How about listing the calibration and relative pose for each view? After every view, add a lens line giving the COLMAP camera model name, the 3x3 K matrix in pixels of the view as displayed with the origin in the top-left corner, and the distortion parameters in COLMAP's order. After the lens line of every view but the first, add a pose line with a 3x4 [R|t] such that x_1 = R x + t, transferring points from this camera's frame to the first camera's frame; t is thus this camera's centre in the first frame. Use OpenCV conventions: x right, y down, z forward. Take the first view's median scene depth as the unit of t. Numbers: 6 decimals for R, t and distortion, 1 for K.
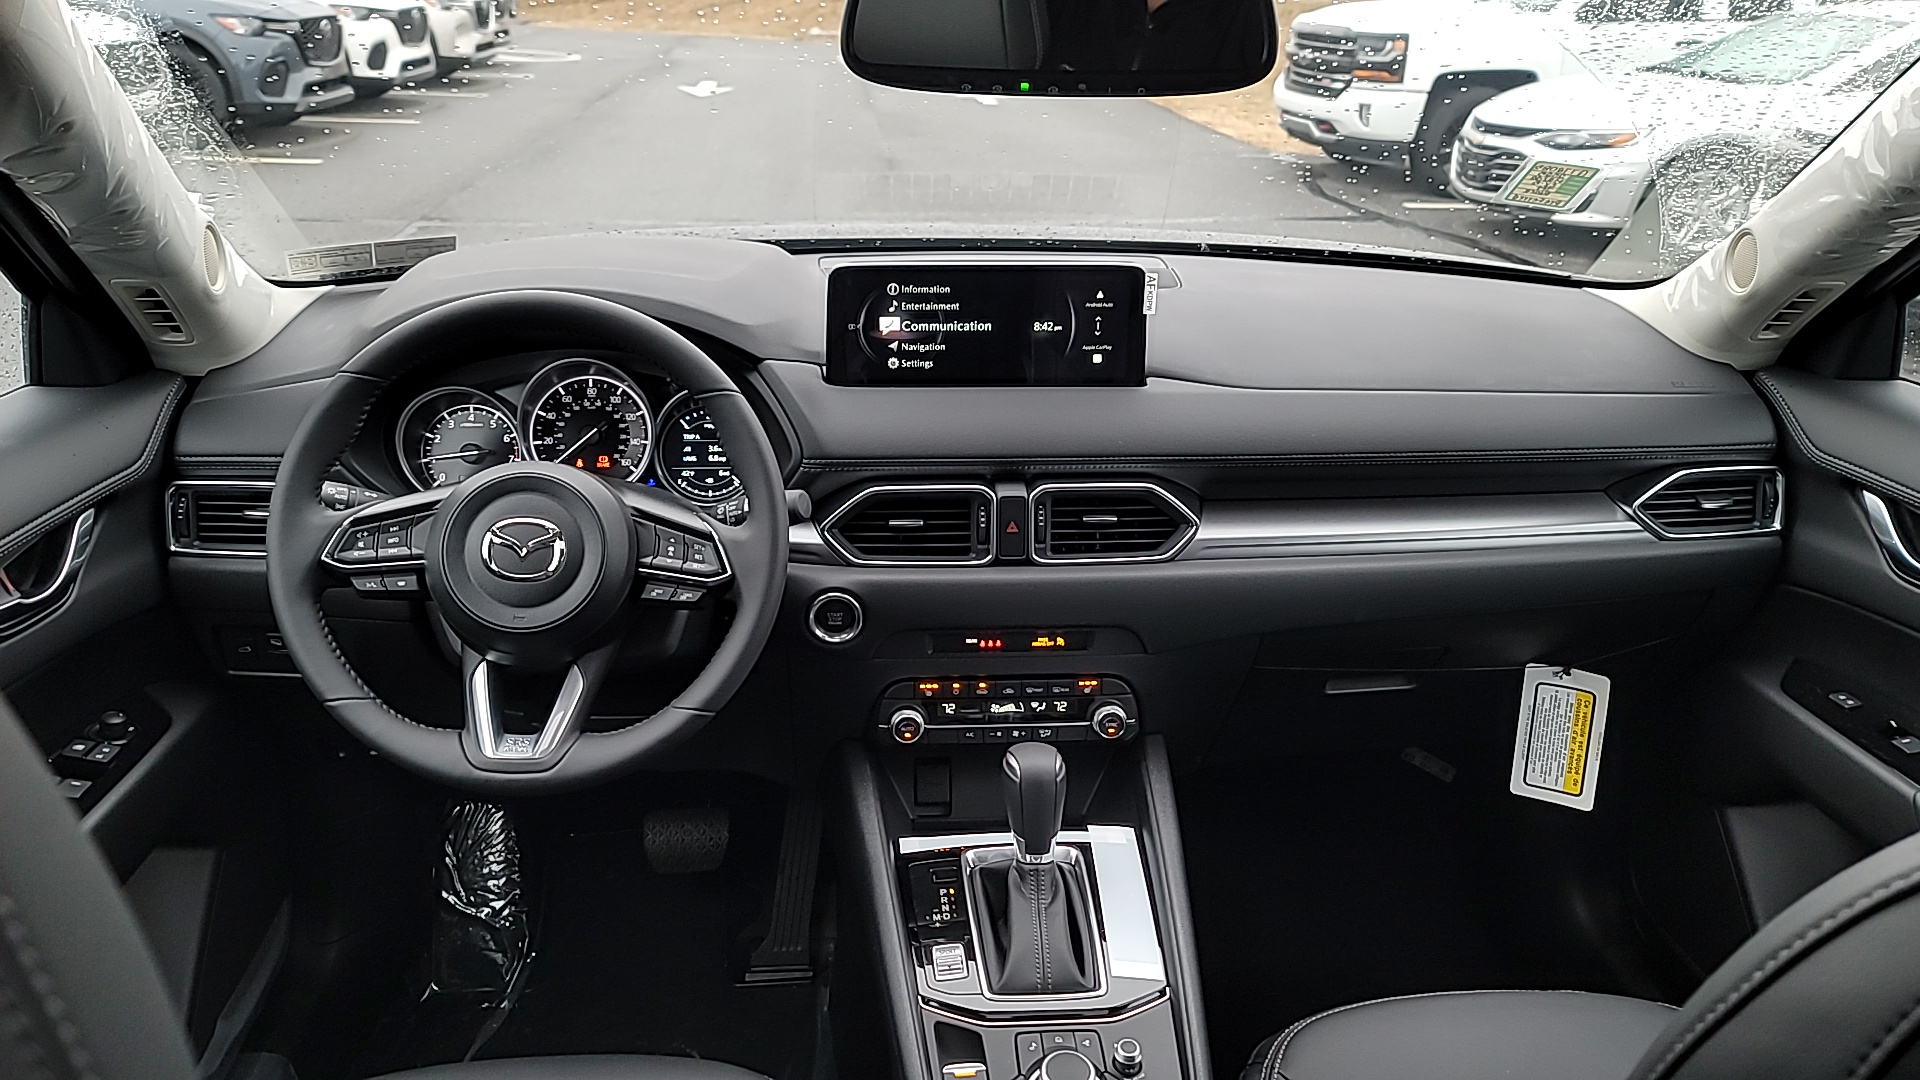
lens RADIAL K [[1430.1, 0, 960.0], [0, 1430.1, 540.0], [0, 0, 1]] dist [0.038340, -0.002181]
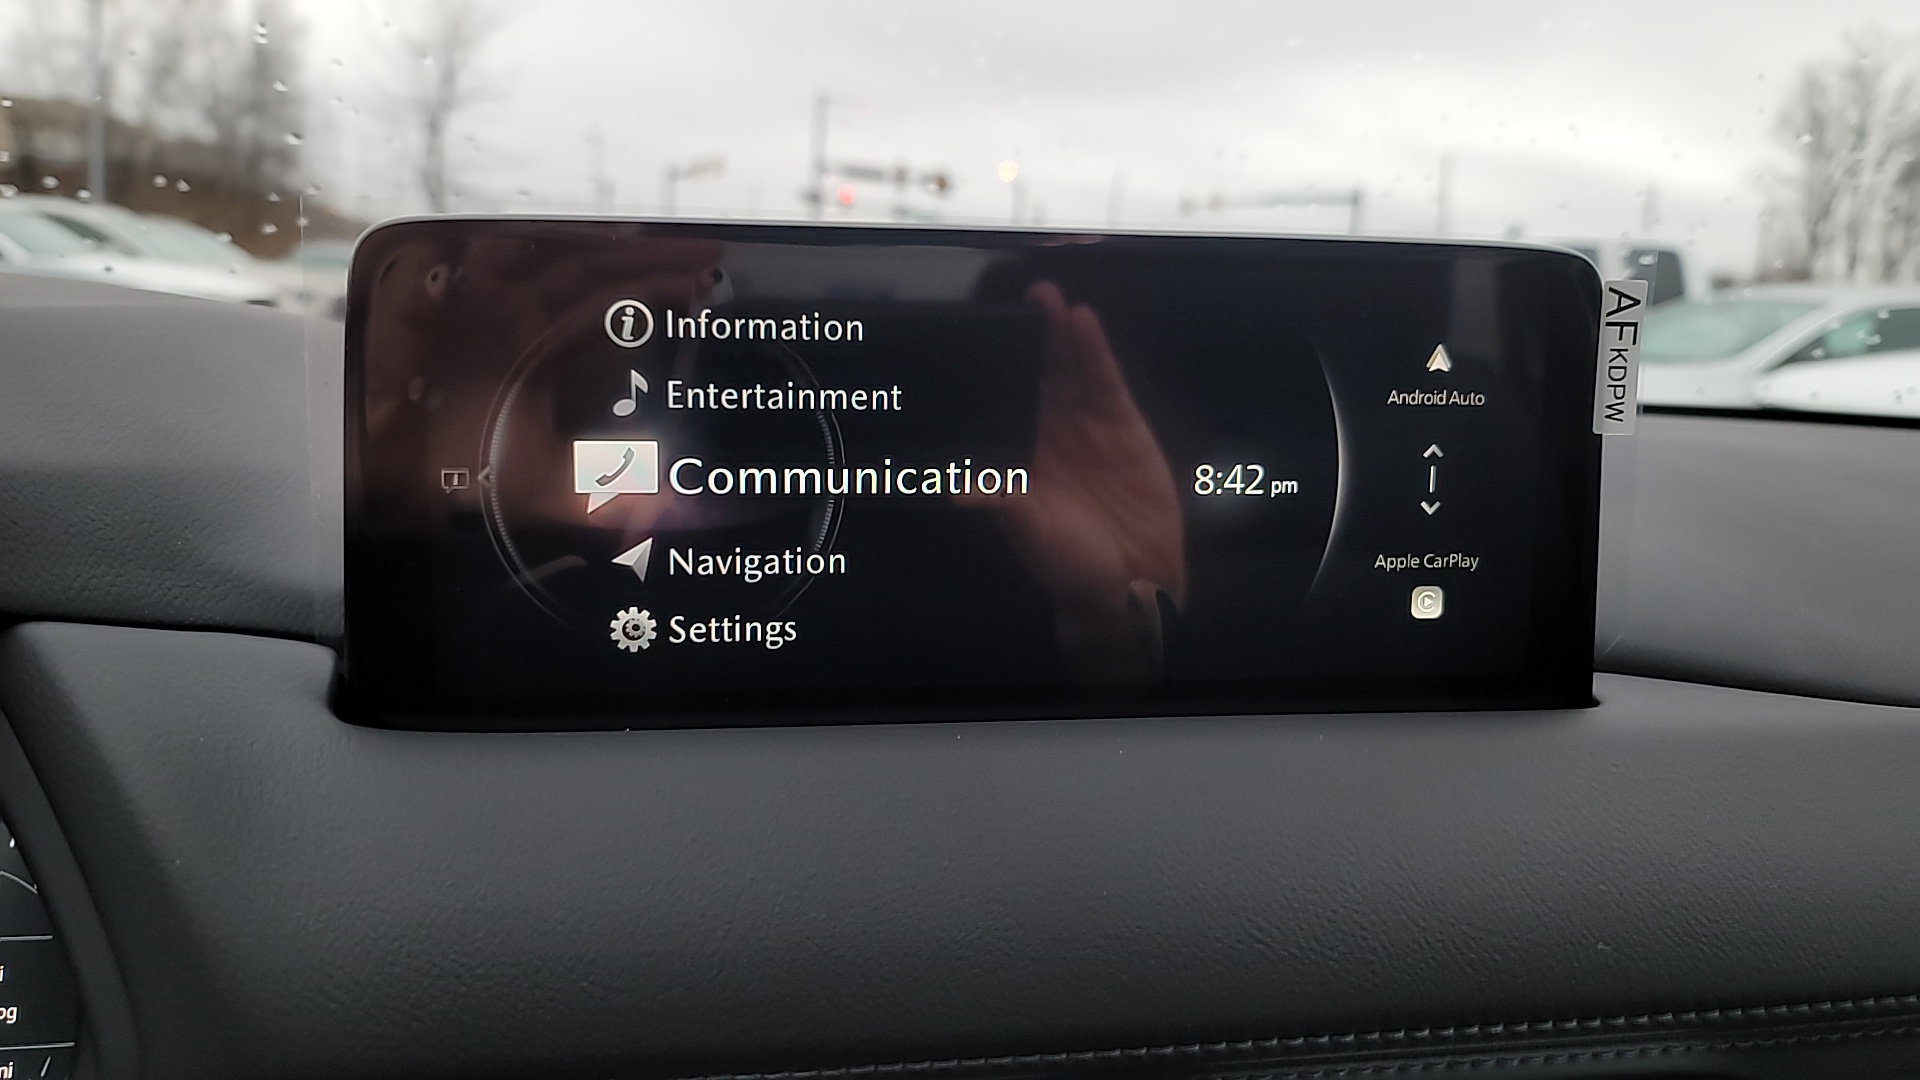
lens RADIAL K [[1372.2, 0, 969.5], [0, 1372.2, 533.1], [0, 0, 1]] dist [0.051356, -0.050426]
pose [[0.996533, -0.008913, 0.082721, -0.008941], [0.026628, 0.976114, -0.215622, -0.088329], [-0.078823, 0.217077, 0.972967, 0.770469]]
